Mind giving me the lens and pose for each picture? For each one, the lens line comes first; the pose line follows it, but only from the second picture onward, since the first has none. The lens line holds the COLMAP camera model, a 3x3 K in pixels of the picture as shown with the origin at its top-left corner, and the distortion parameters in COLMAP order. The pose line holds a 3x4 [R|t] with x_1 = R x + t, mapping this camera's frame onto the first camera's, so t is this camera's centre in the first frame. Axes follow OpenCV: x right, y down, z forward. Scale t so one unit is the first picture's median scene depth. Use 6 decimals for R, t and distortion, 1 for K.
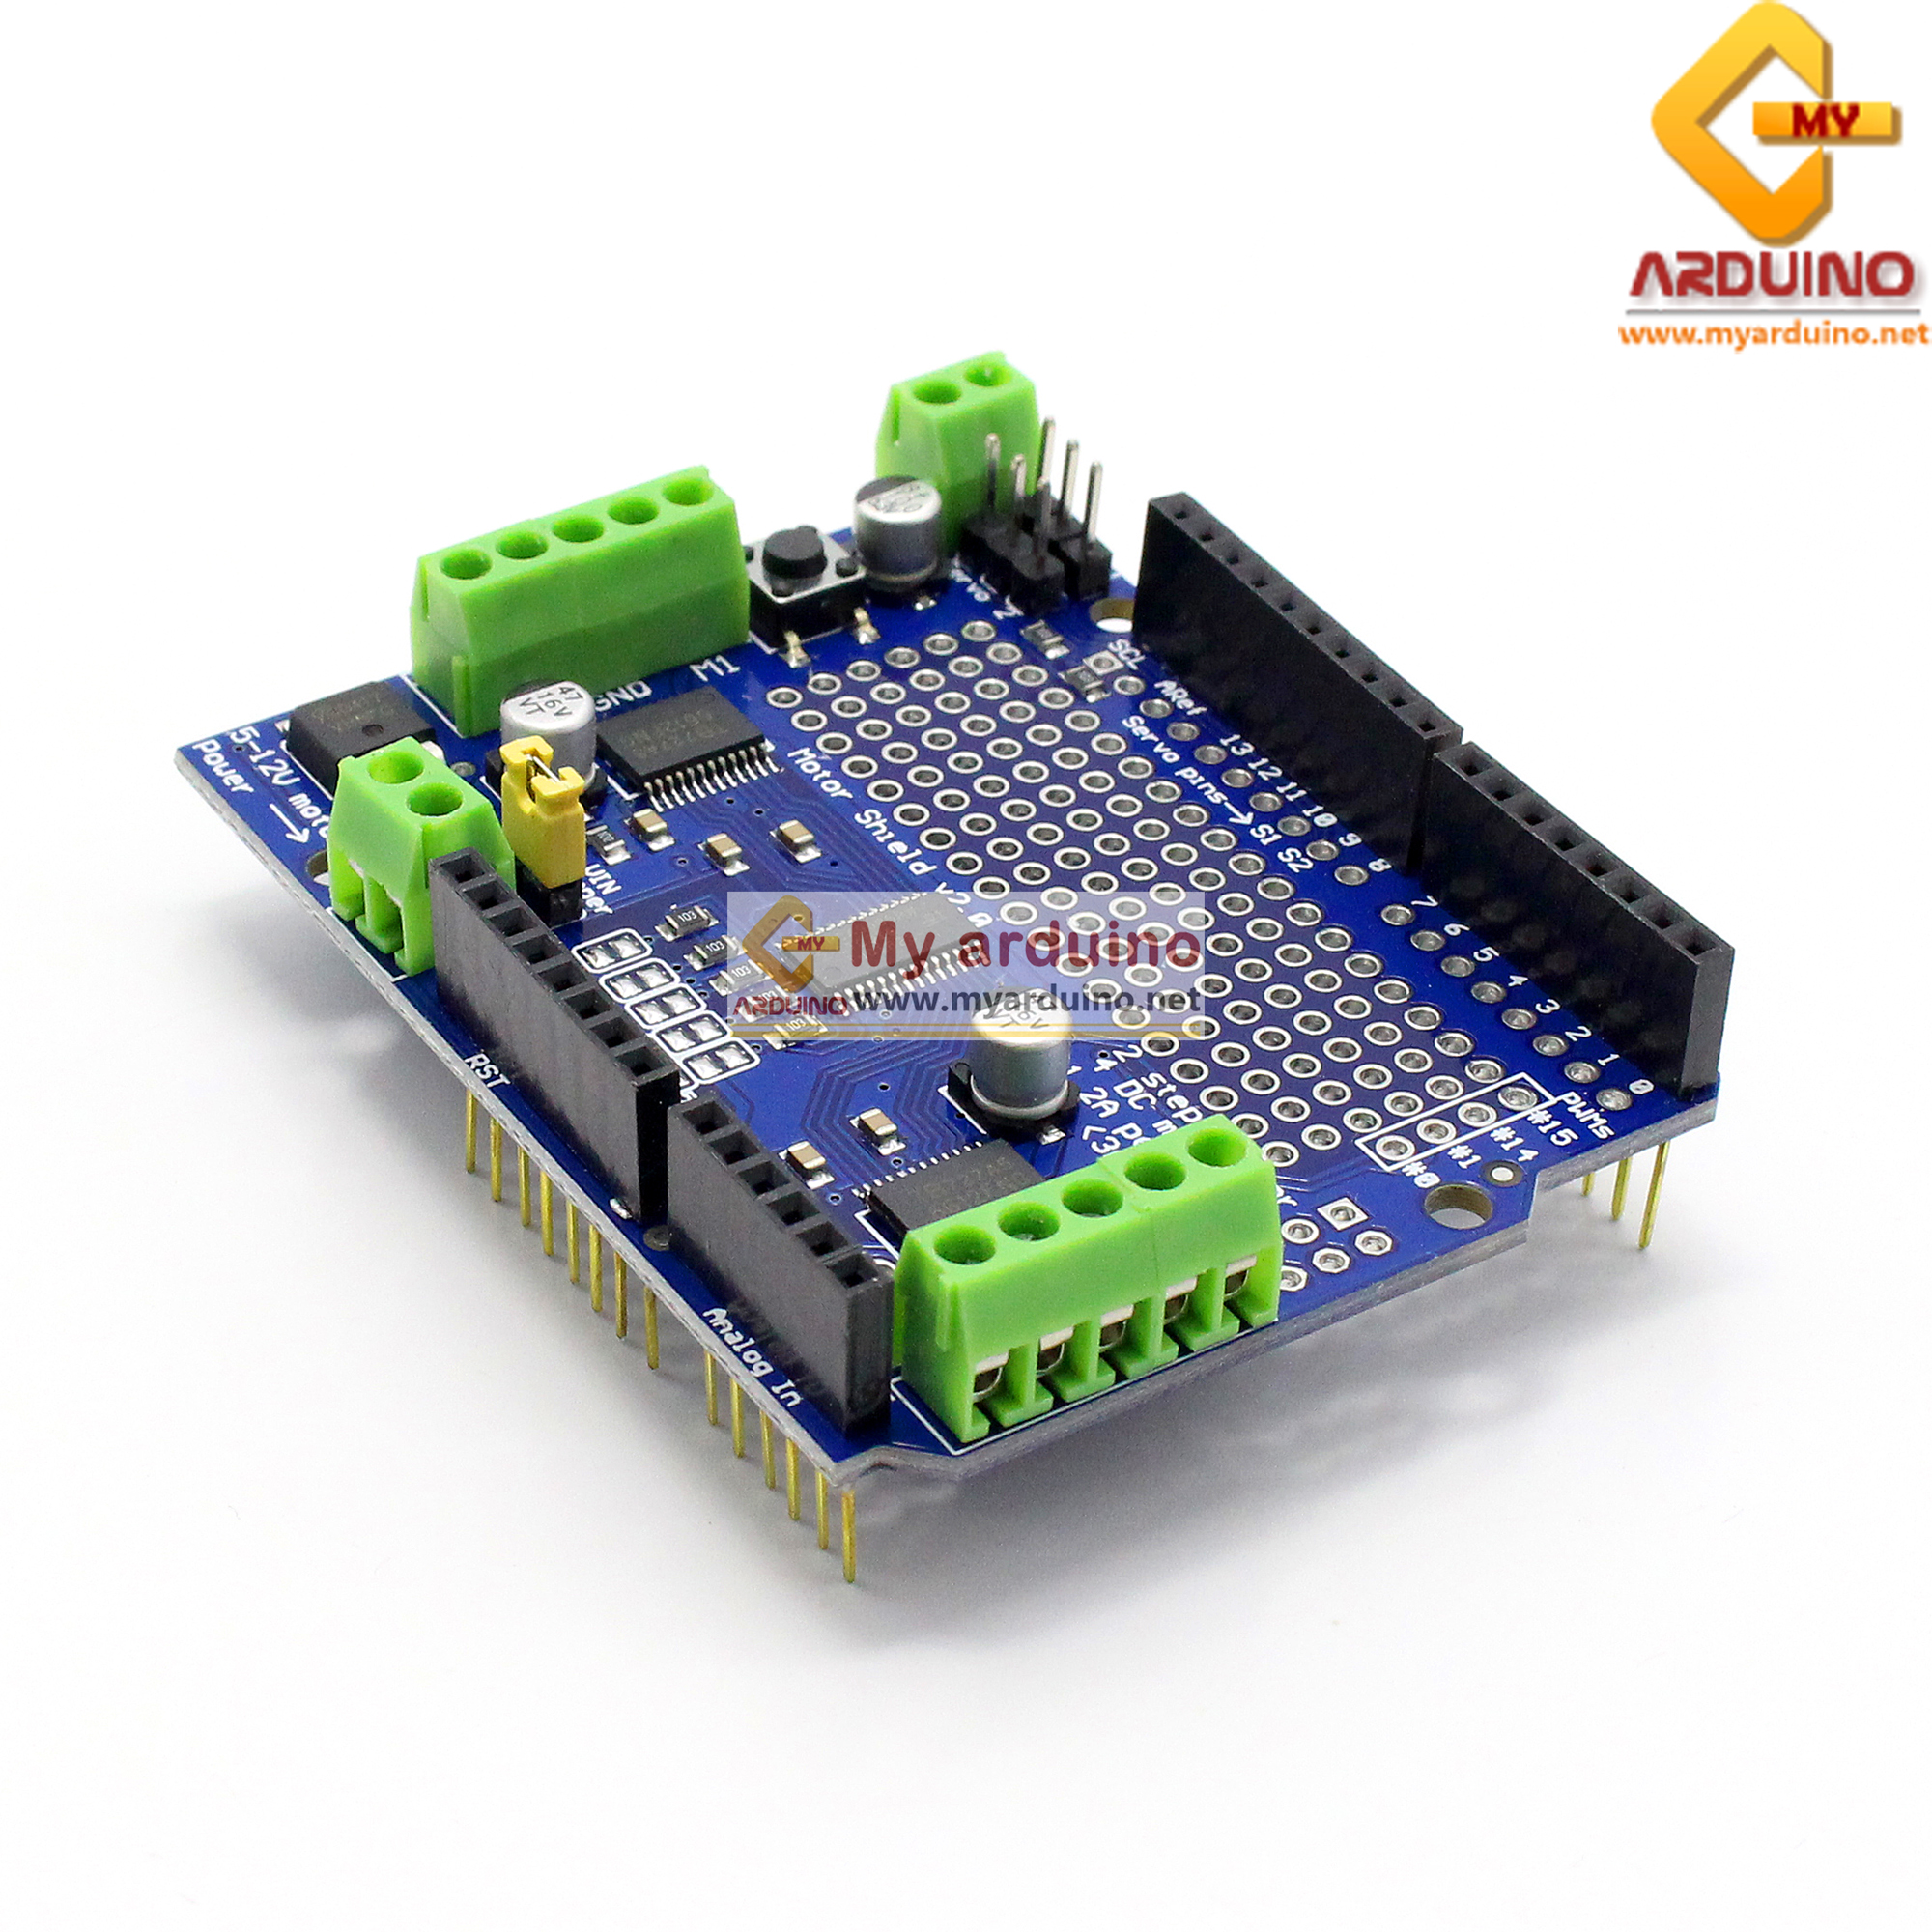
lens RADIAL K [[5502.8, 0, 952.8], [0, 5502.8, 967.8], [0, 0, 1]] dist [0.046338, 0.000000]
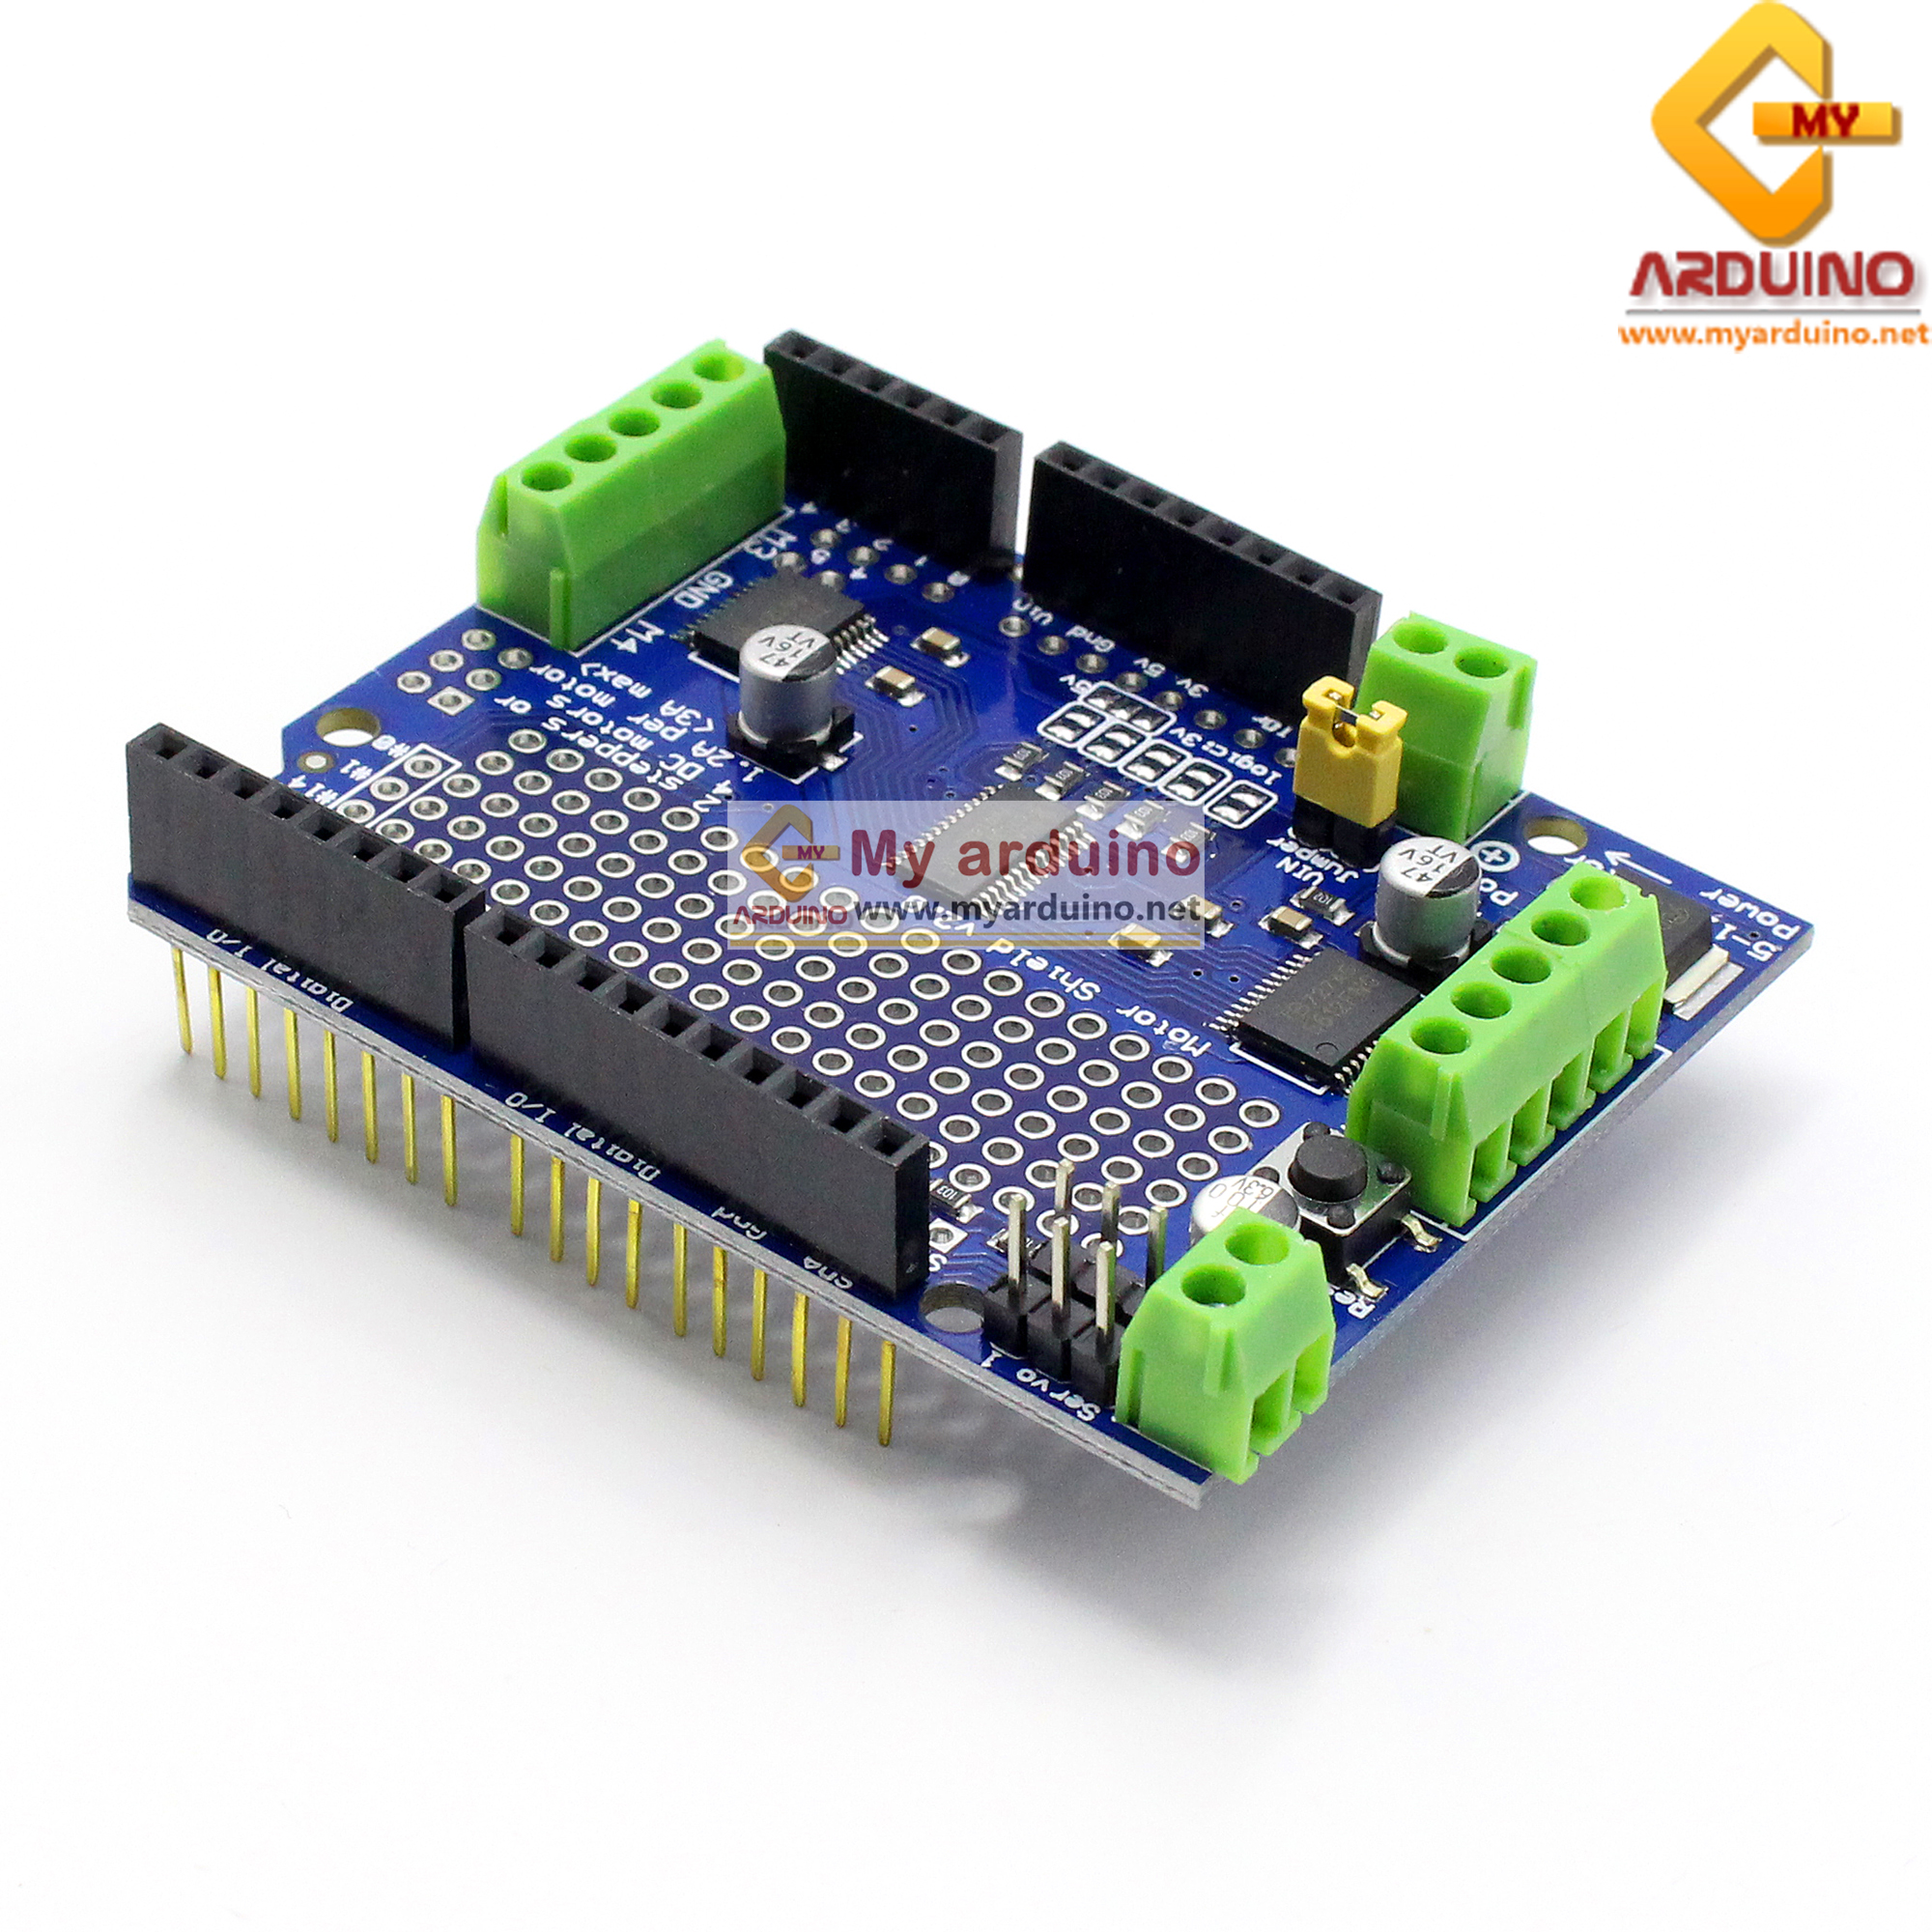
lens RADIAL K [[5502.8, 0, 953.5], [0, 5502.8, 966.5], [0, 0, 1]] dist [0.046338, 0.000000]
pose [[-0.940847, 0.154380, -0.301619, 0.299672], [-0.255223, 0.262609, 0.930536, -0.932425], [0.222864, 0.952472, -0.207674, 1.249384]]
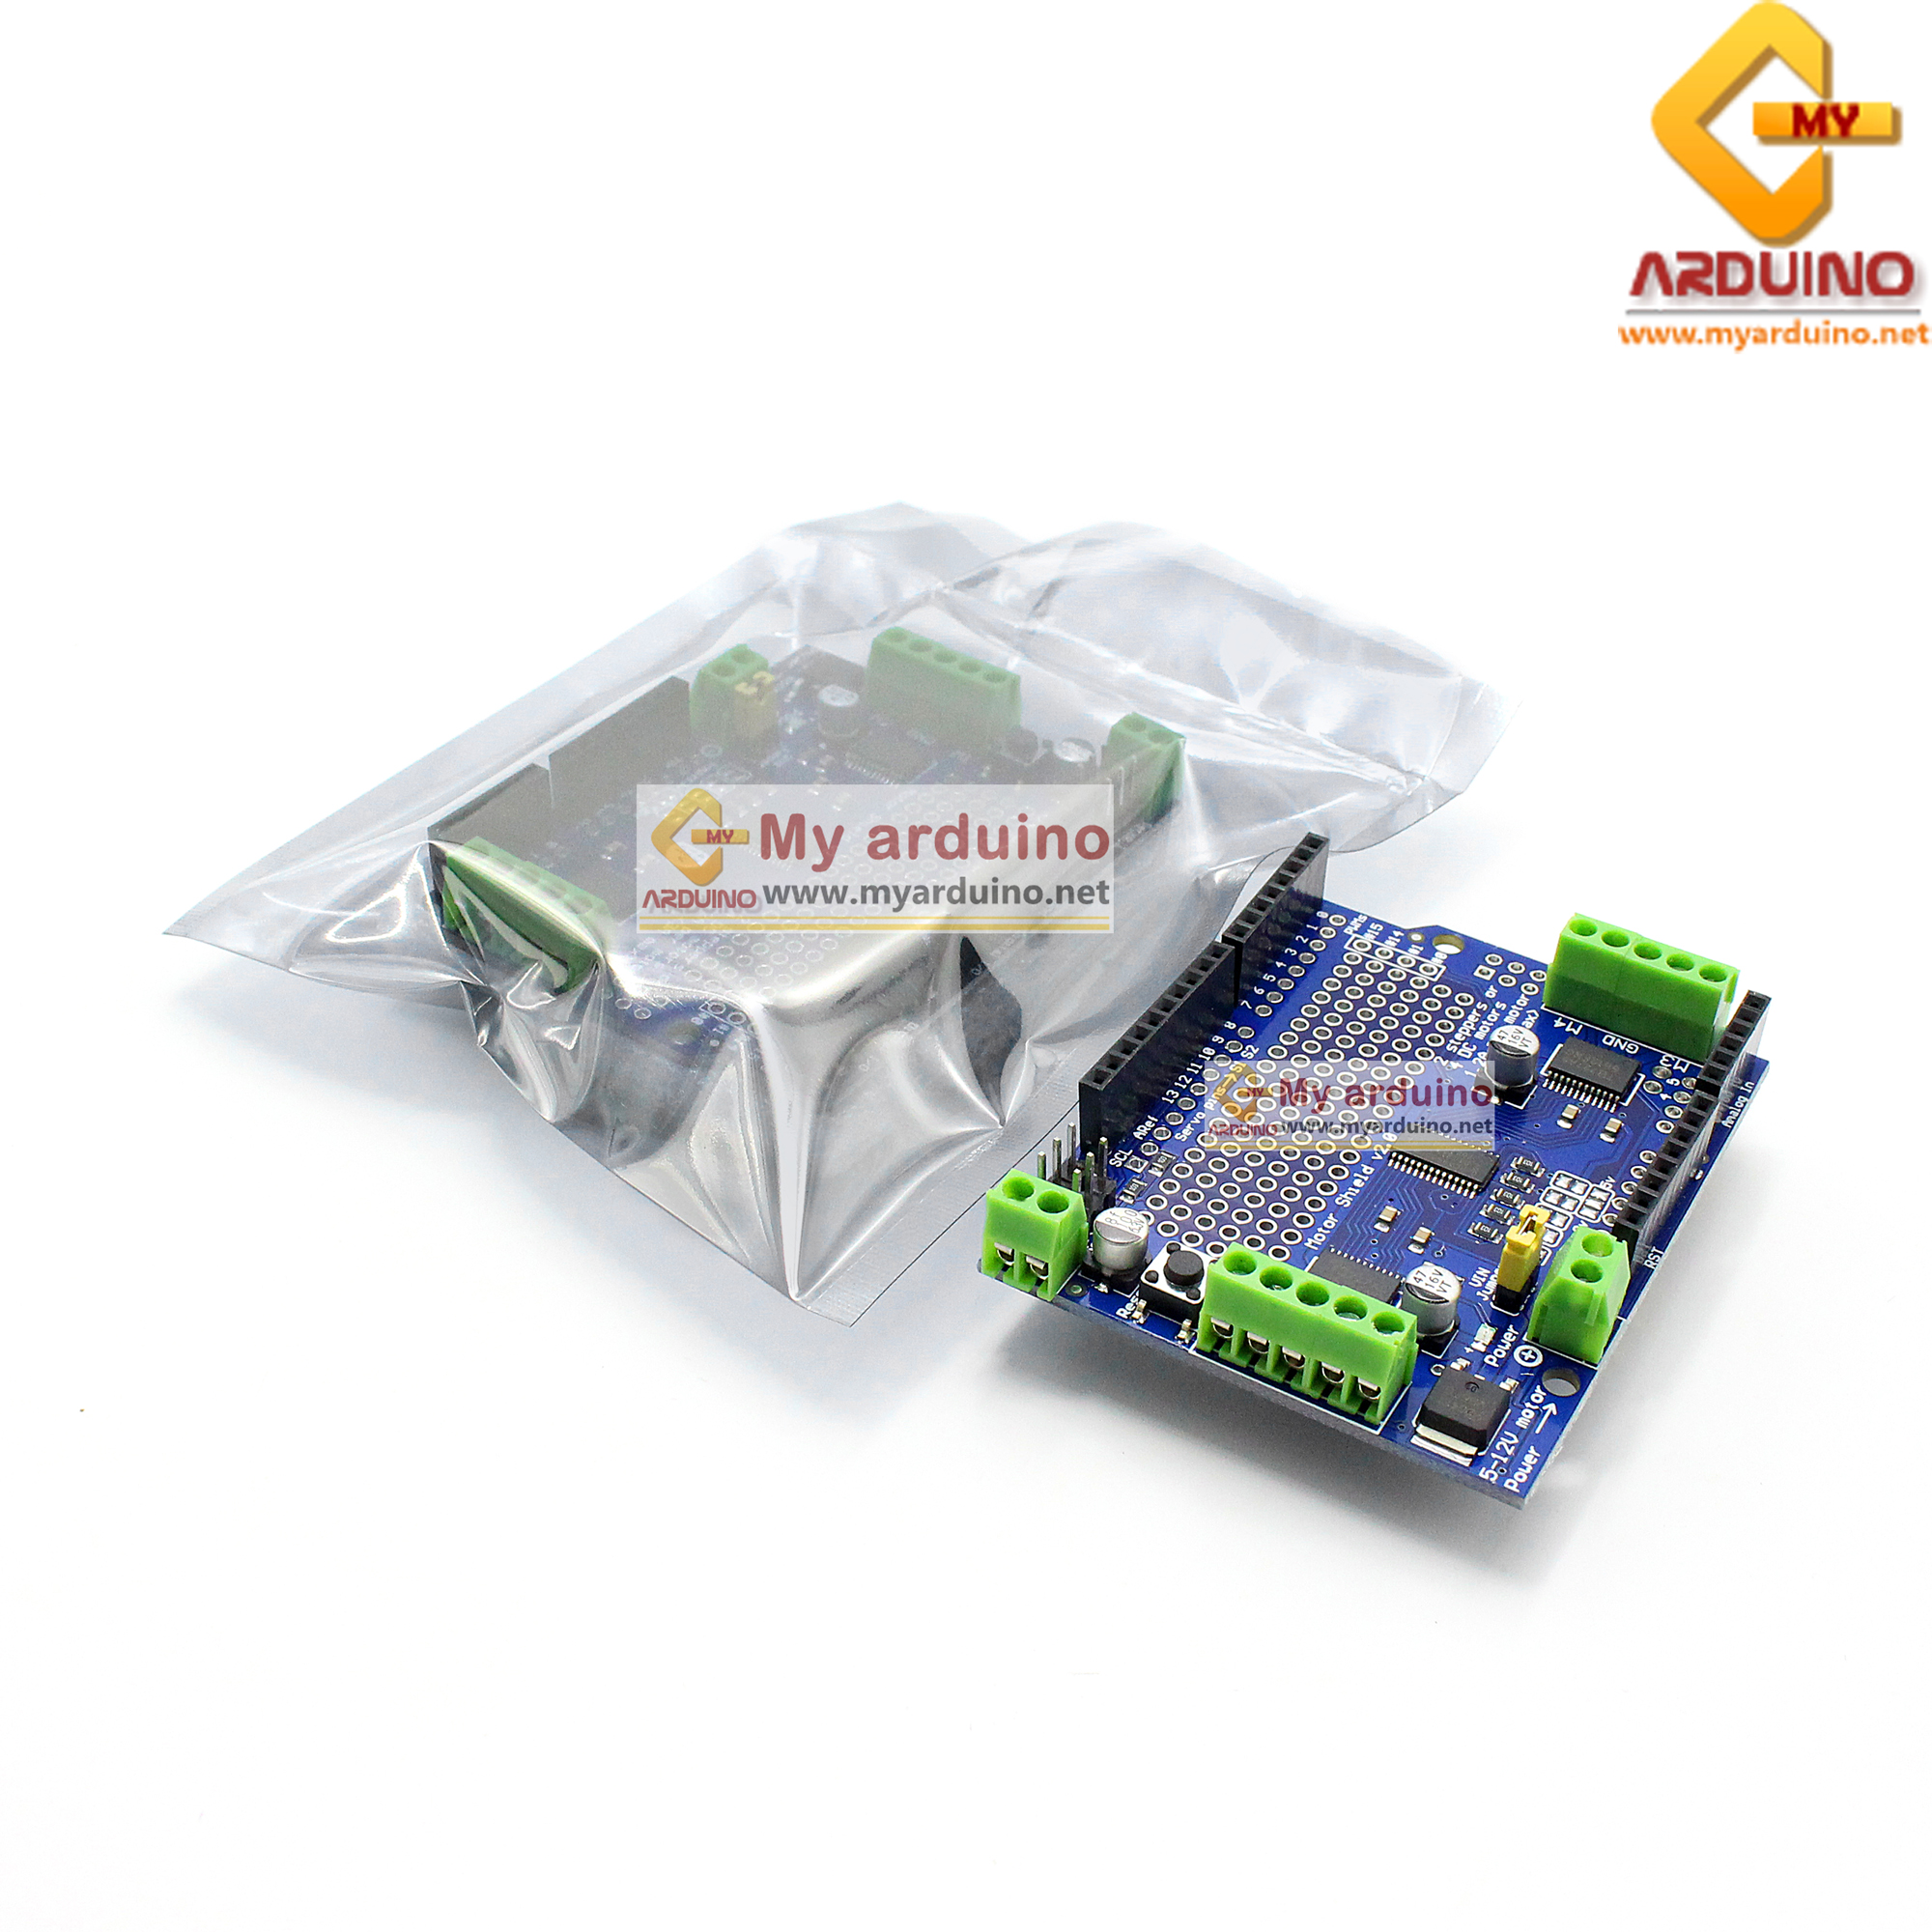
lens RADIAL K [[2588.1, 0, 981.0], [0, 2588.1, 963.3], [0, 0, 1]] dist [-0.169035, 0.000000]
pose [[-0.433179, -0.583471, 0.686963, -0.513327], [0.522468, 0.458508, 0.718886, -0.754533], [-0.734427, 0.670322, 0.106228, 0.999539]]
